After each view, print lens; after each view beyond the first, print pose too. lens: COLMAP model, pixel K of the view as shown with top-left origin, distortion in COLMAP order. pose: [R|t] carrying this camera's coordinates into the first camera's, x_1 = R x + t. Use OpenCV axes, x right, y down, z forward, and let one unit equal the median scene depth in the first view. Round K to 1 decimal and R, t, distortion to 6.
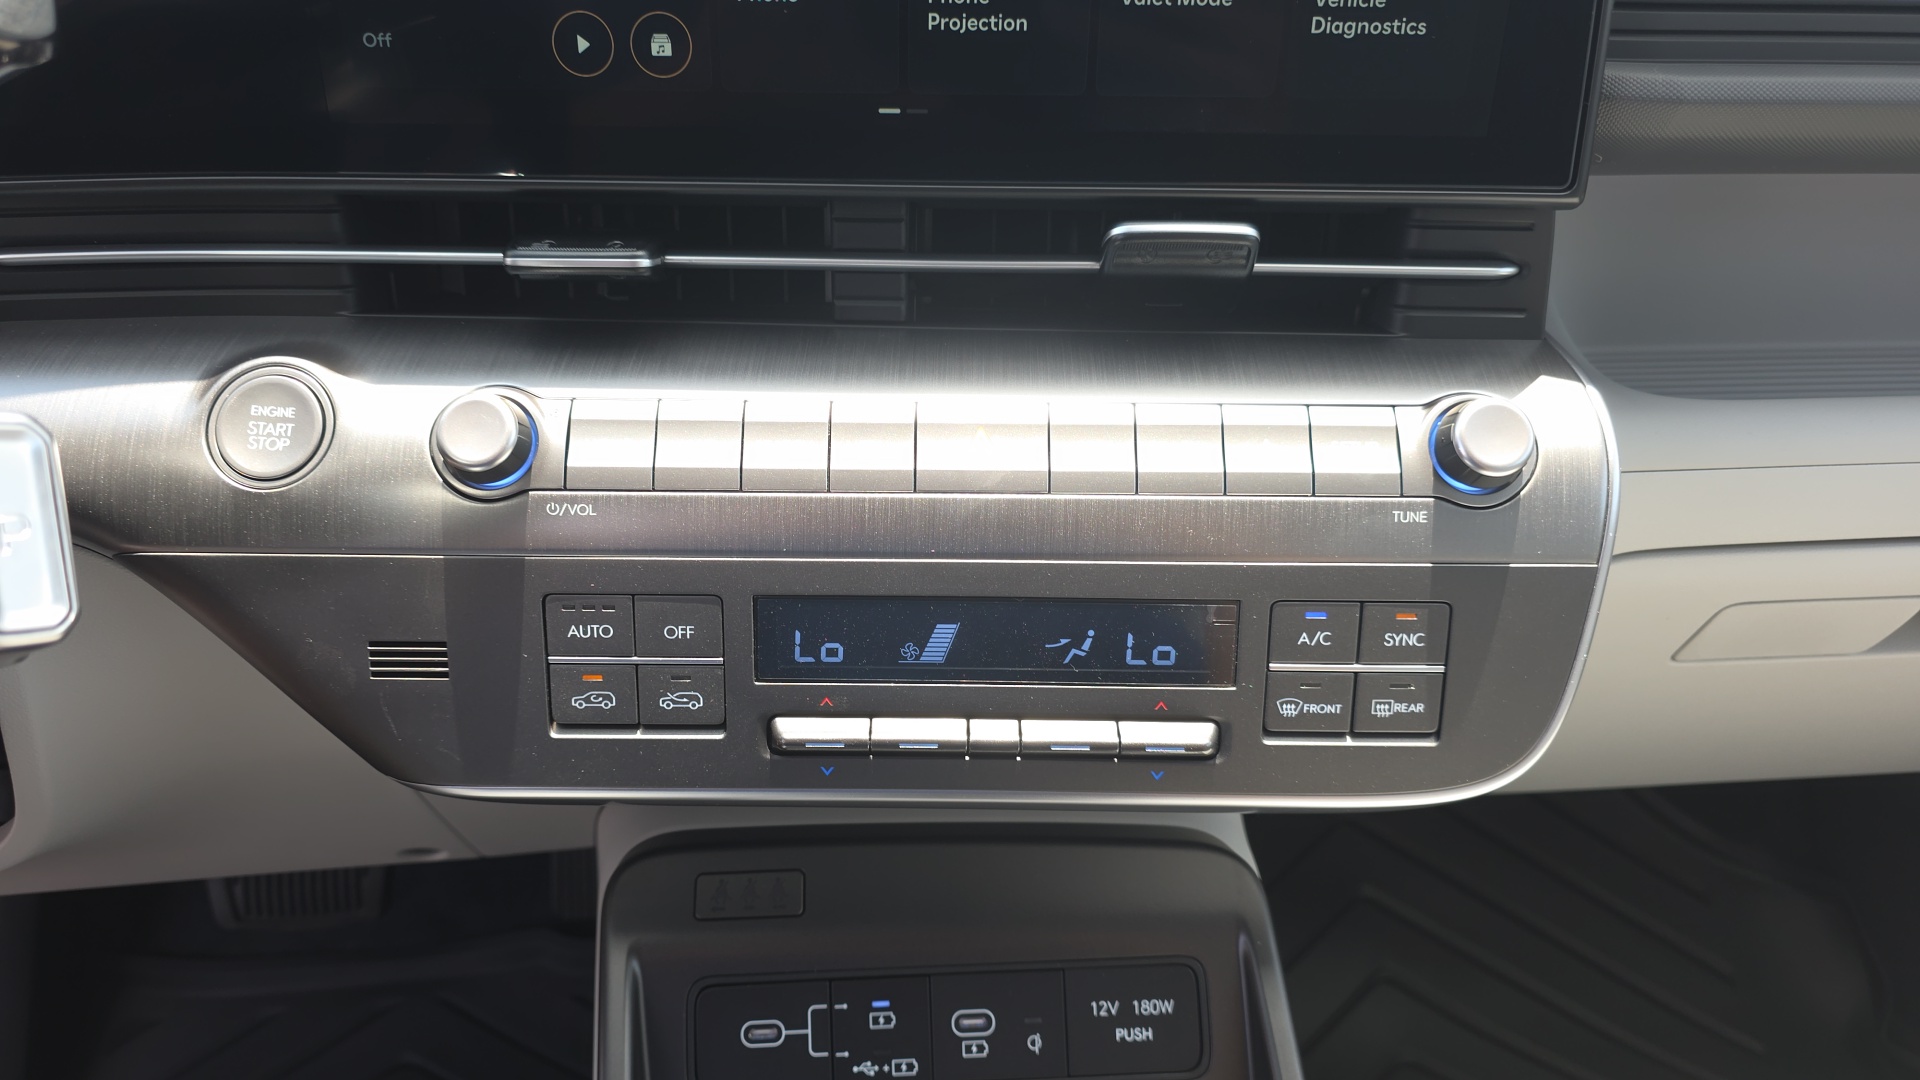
lens RADIAL K [[1299.8, 0, 931.7], [0, 1299.8, 541.3], [0, 0, 1]] dist [0.057551, -0.062046]
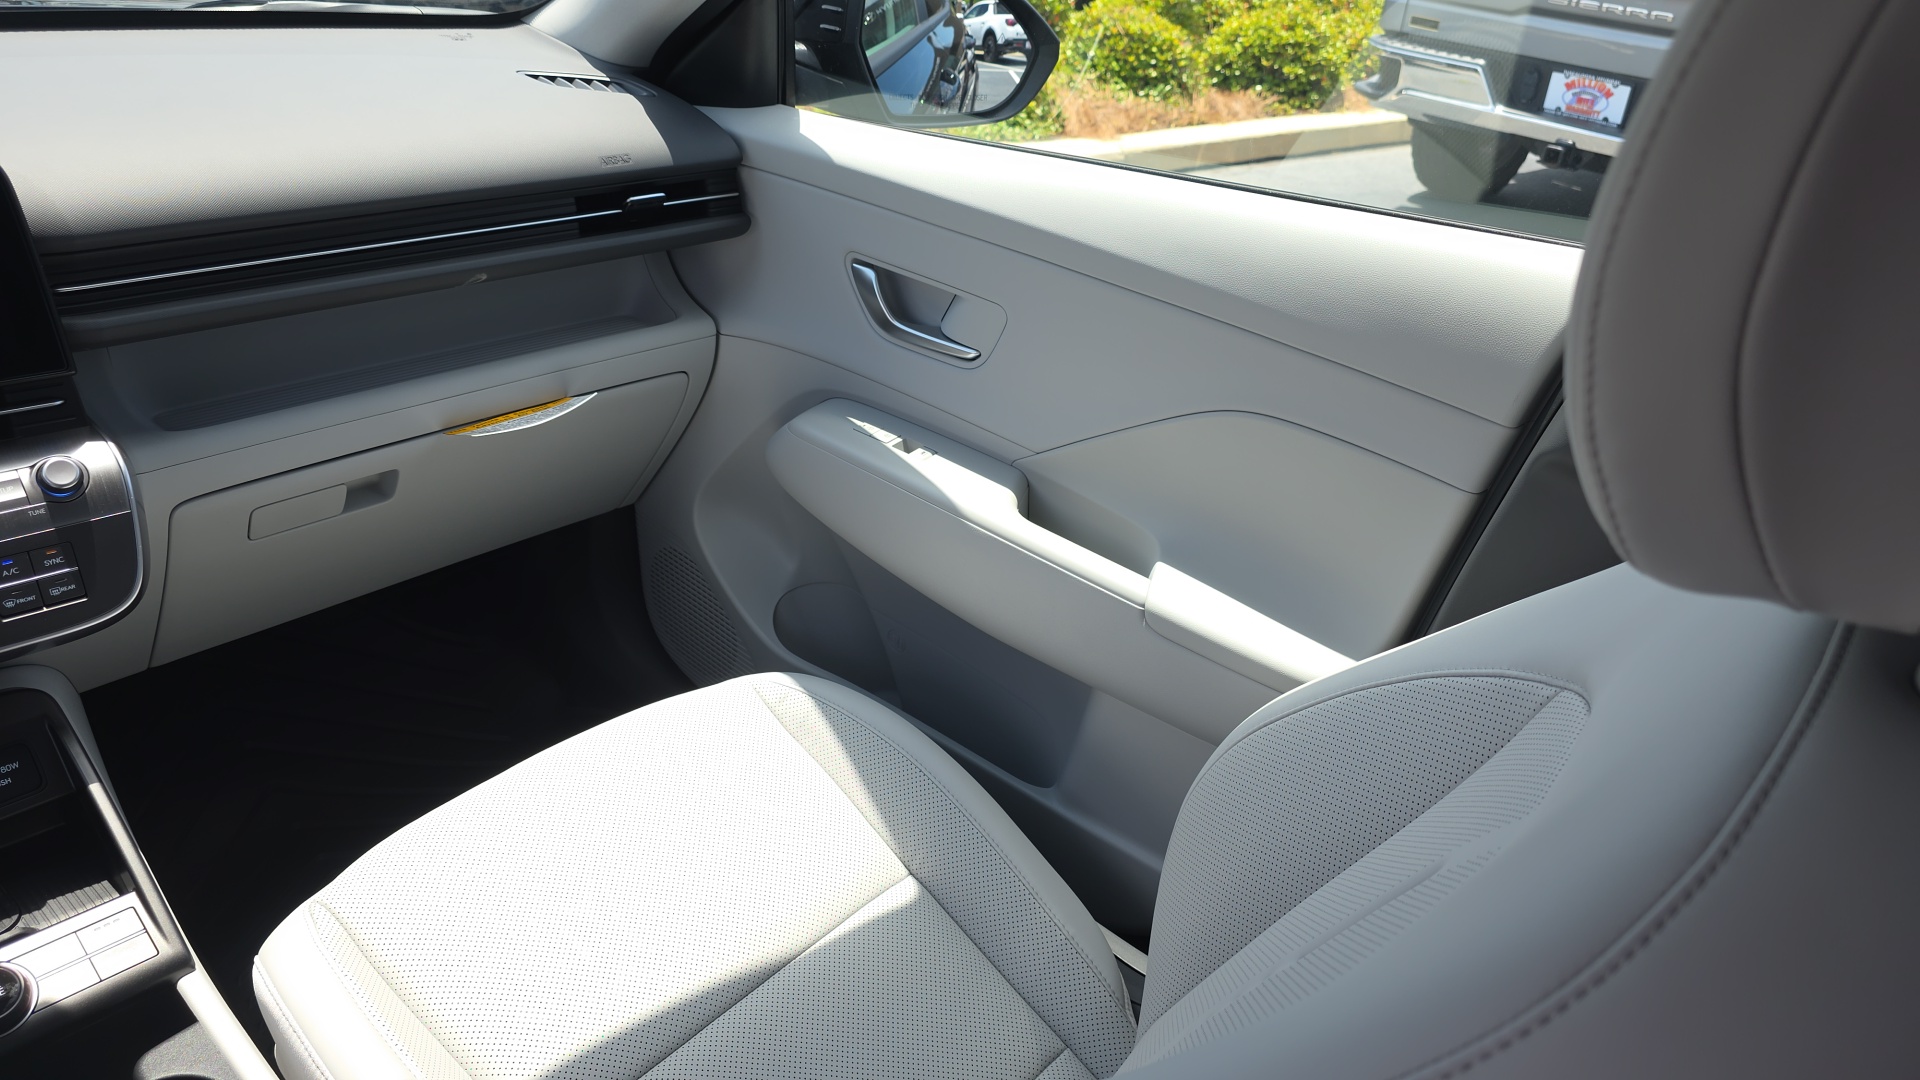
lens RADIAL K [[1299.8, 0, 953.1], [0, 1299.8, 510.8], [0, 0, 1]] dist [0.057551, -0.062046]
pose [[0.716873, -0.267549, 0.643826, 0.008695], [0.269269, 0.958035, 0.098302, 0.192532], [-0.643108, 0.102892, 0.758832, -1.918043]]
